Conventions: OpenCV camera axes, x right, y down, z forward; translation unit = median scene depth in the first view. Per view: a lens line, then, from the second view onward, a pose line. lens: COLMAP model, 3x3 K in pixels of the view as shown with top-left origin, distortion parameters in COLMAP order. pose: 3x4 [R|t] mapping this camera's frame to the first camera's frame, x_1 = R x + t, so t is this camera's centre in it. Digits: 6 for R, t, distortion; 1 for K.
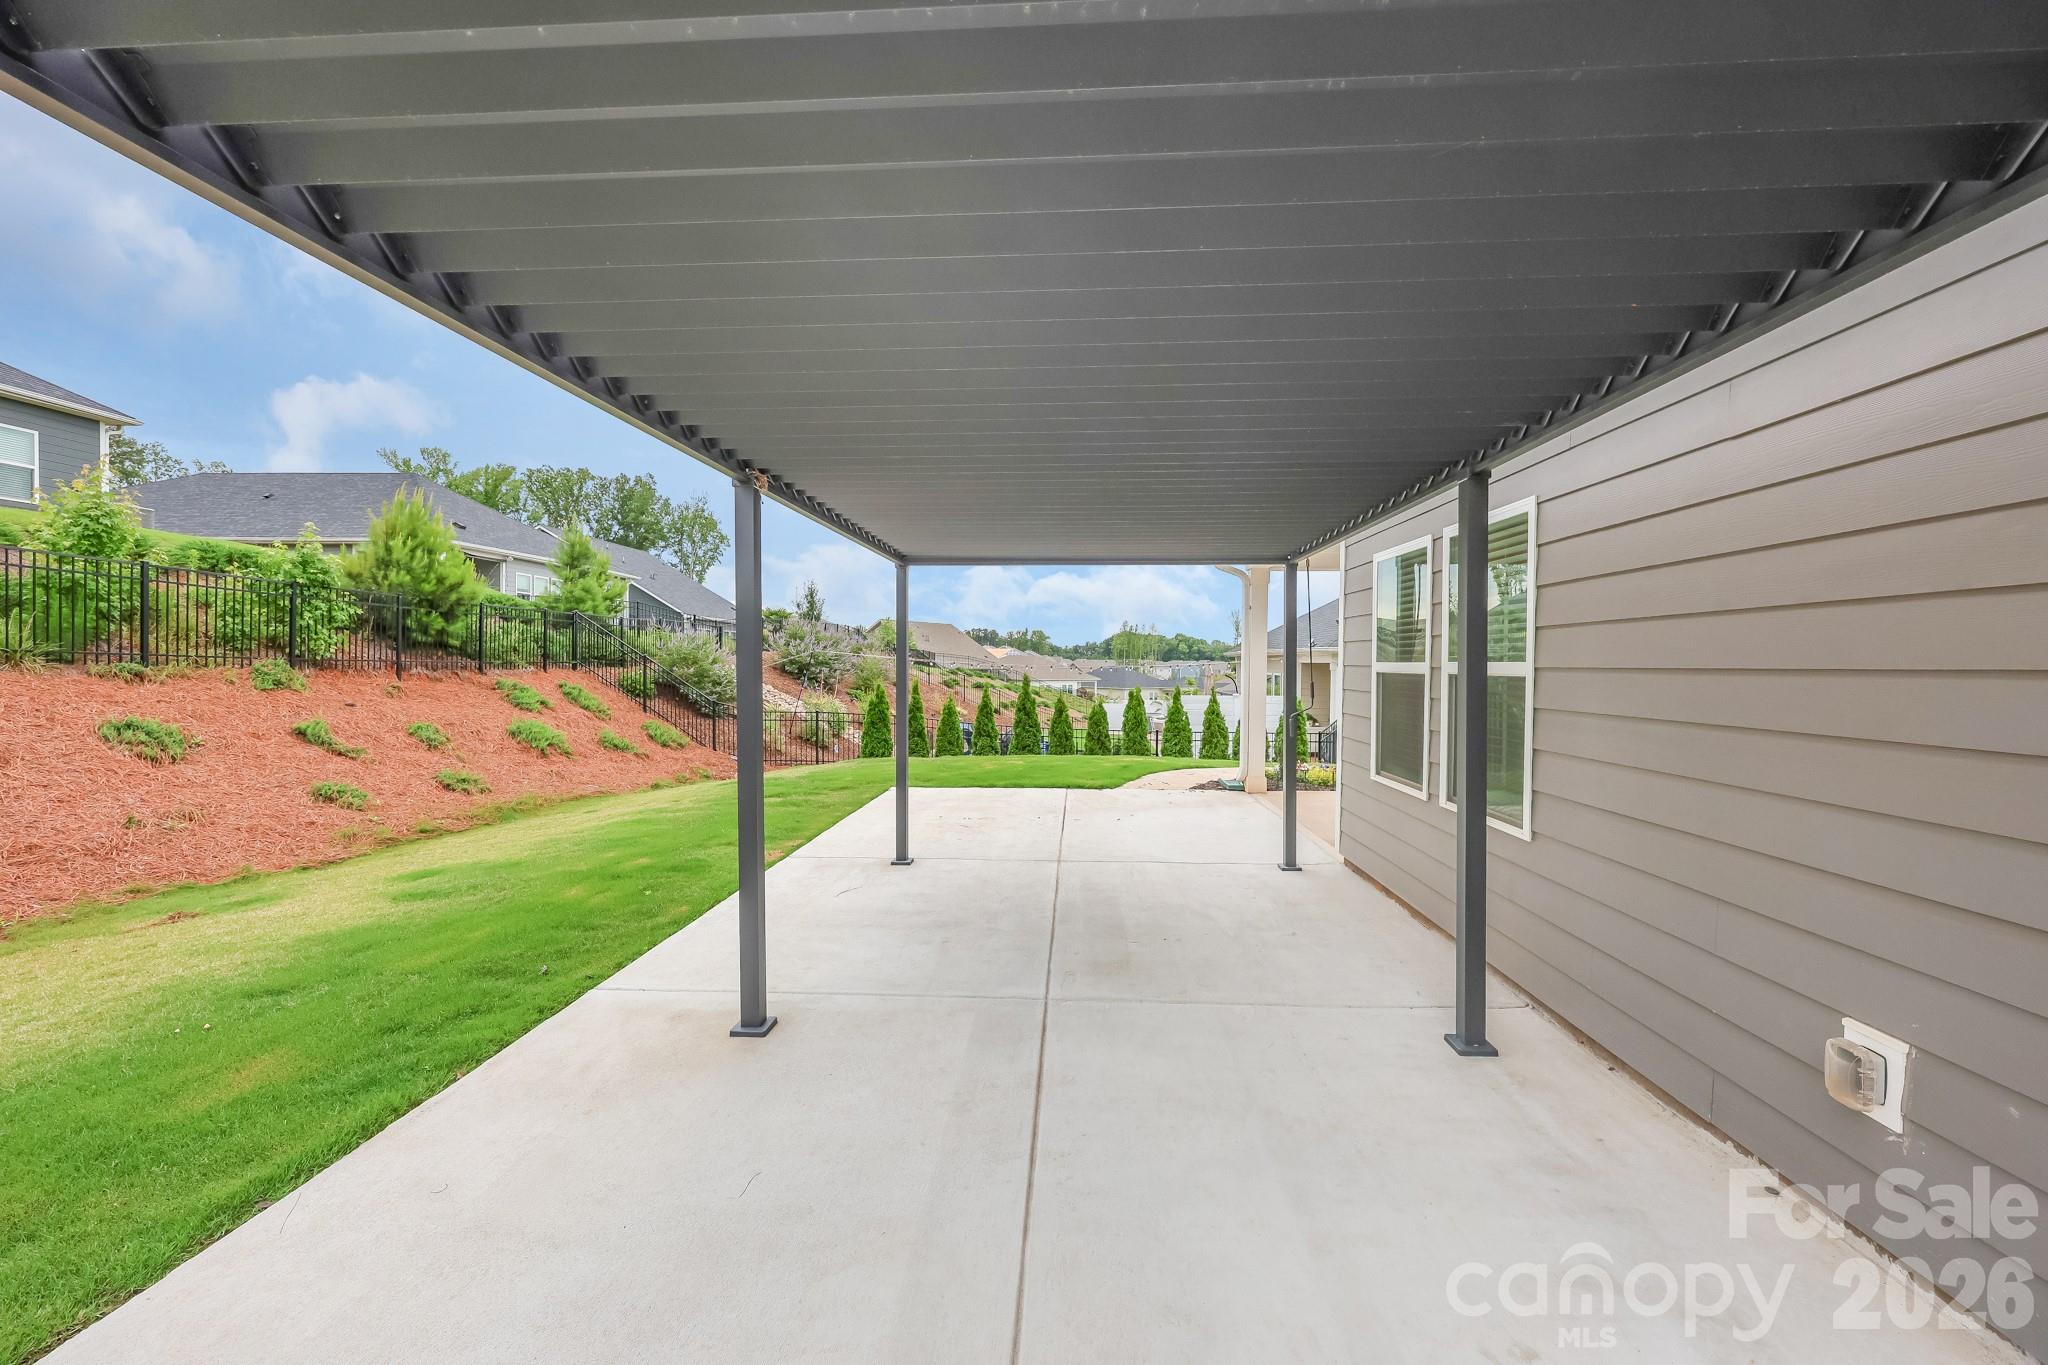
lens RADIAL K [[836.3, 0, 1024.0], [0, 836.3, 682.5], [0, 0, 1]] dist [-0.000820, -0.000137]
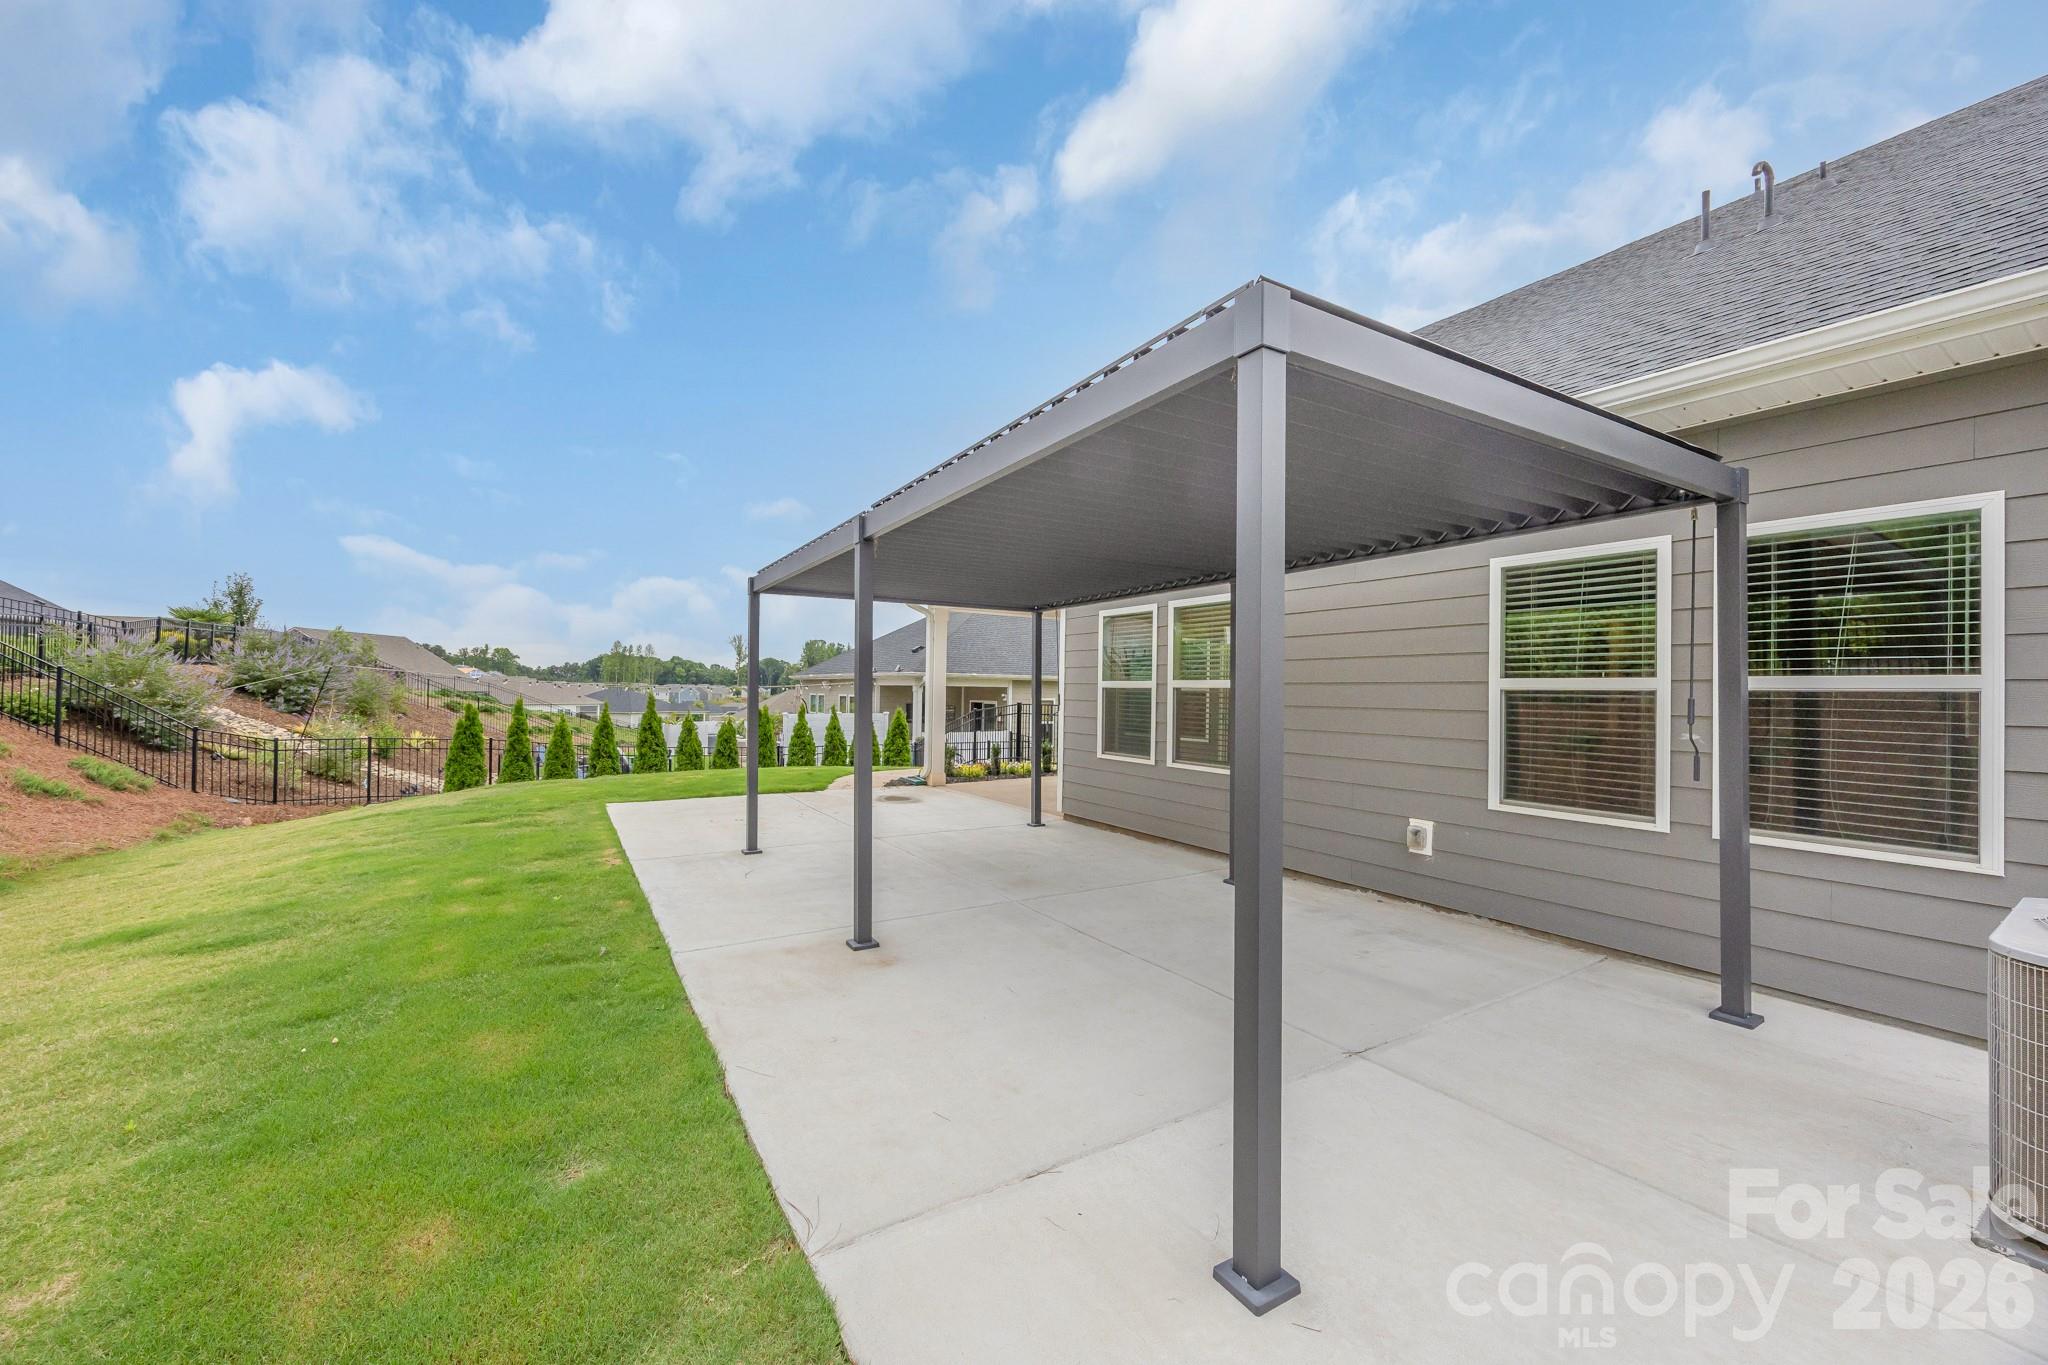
lens RADIAL K [[805.0, 0, 1024.0], [0, 805.0, 682.5], [0, 0, 1]] dist [0.002624, 0.000280]
pose [[0.823328, 0.010751, 0.567463, -0.178508], [0.005955, 0.999602, -0.027577, 0.006116], [-0.567534, 0.026084, 0.822937, -0.046893]]
